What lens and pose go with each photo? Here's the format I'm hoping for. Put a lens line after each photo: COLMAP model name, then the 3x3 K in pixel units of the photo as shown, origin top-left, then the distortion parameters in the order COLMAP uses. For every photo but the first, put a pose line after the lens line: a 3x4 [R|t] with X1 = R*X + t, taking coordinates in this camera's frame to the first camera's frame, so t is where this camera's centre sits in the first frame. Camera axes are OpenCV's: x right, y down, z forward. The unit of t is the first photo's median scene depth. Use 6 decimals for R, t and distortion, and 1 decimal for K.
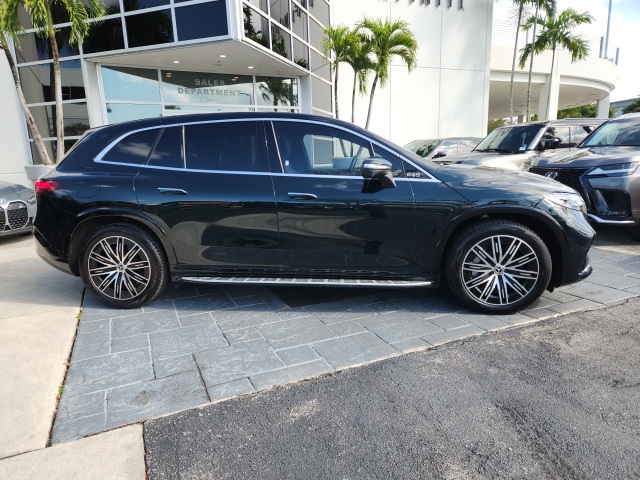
lens RADIAL K [[425.3, 0, 321.8], [0, 425.3, 237.9], [0, 0, 1]] dist [0.074602, -0.061746]
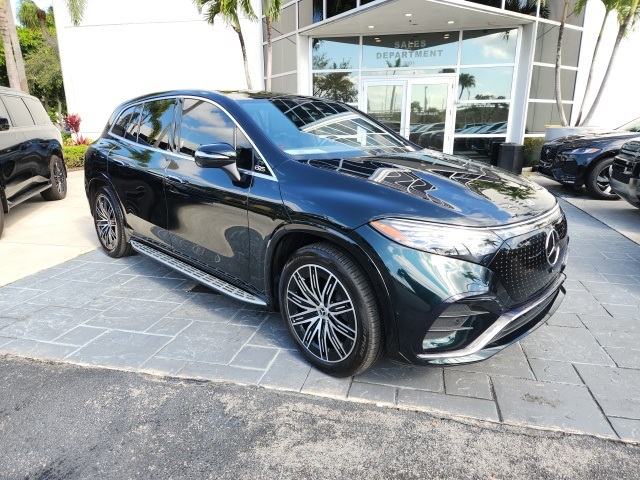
lens RADIAL K [[427.4, 0, 325.1], [0, 427.4, 230.3], [0, 0, 1]] dist [0.072886, -0.055832]
pose [[0.791972, 0.173976, -0.585246, 0.811480], [-0.133768, 0.984697, 0.111701, -0.141044], [0.595723, -0.010177, 0.803125, 0.427847]]
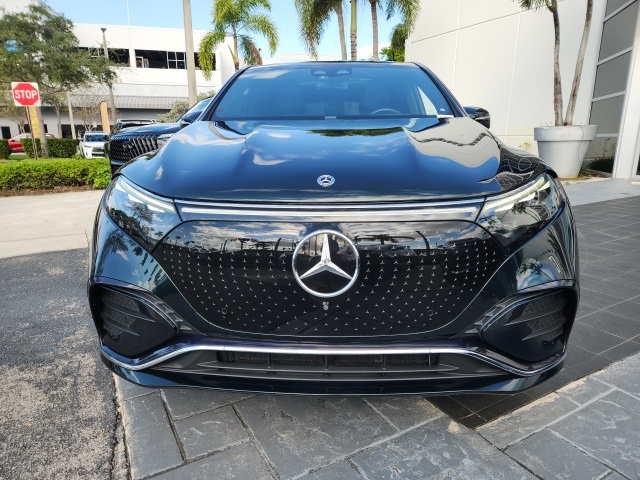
lens RADIAL K [[425.3, 0, 321.8], [0, 425.3, 237.9], [0, 0, 1]] dist [0.074602, -0.061746]
pose [[0.079545, 0.260750, -0.962124, 1.057660], [-0.177416, 0.953475, 0.243738, -0.201718], [0.980916, 0.151308, 0.122105, 1.165353]]
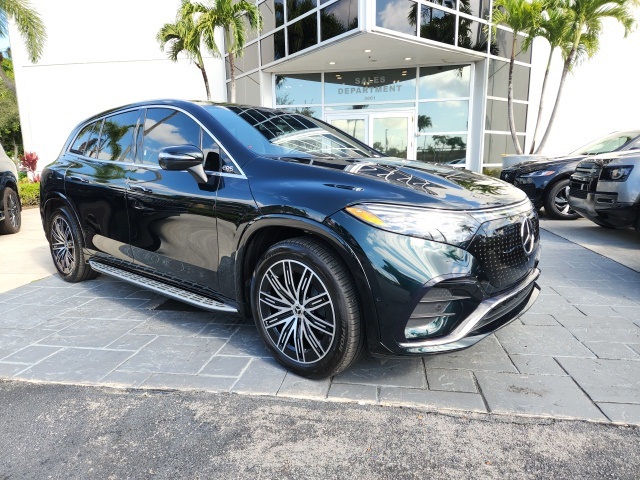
lens RADIAL K [[426.7, 0, 317.2], [0, 426.7, 239.6], [0, 0, 1]] dist [0.076138, -0.059425]
pose [[0.830354, 0.109844, -0.546302, 0.797289], [-0.110213, 0.993386, 0.032220, -0.062998], [0.546228, 0.033456, 0.836968, 0.443354]]
